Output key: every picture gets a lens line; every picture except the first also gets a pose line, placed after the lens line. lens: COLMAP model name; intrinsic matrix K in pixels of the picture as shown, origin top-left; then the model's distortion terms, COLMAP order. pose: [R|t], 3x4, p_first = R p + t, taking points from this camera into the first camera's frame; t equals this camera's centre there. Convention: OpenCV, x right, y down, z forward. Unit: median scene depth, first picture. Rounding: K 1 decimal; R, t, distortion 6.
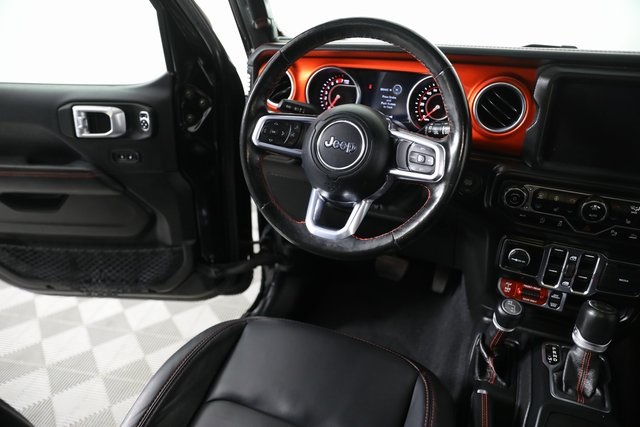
lens RADIAL K [[430.6, 0, 320.0], [0, 430.6, 213.5], [0, 0, 1]] dist [-0.113535, 0.078741]
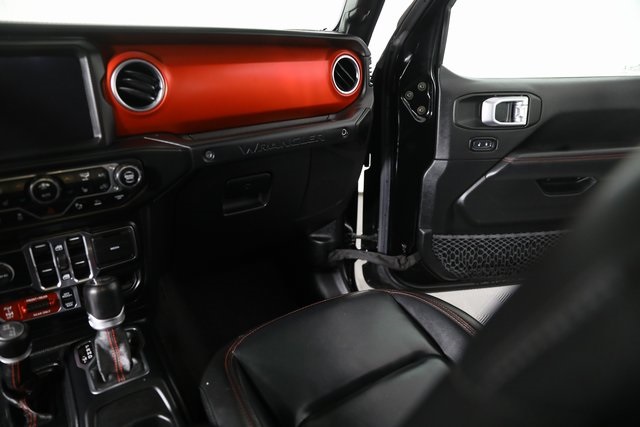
lens RADIAL K [[430.6, 0, 320.0], [0, 430.6, 213.5], [0, 0, 1]] dist [-0.113535, 0.078741]
pose [[0.526487, -0.320955, 0.787274, 0.212561], [0.370756, 0.919989, 0.127119, 0.133313], [-0.765083, 0.224960, 0.603358, -0.007931]]
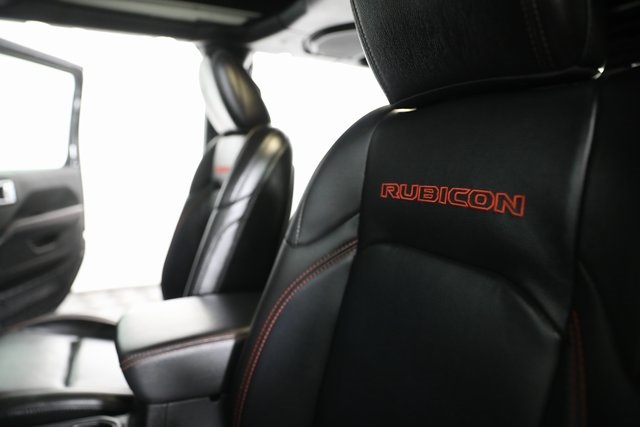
lens RADIAL K [[418.4, 0, 320.0], [0, 418.4, 213.5], [0, 0, 1]] dist [-0.106315, 0.037507]
pose [[-0.770468, -0.097986, 0.629904, -0.477656], [0.253161, 0.859826, 0.443406, -0.126960], [-0.585055, 0.501096, -0.637662, 0.673450]]
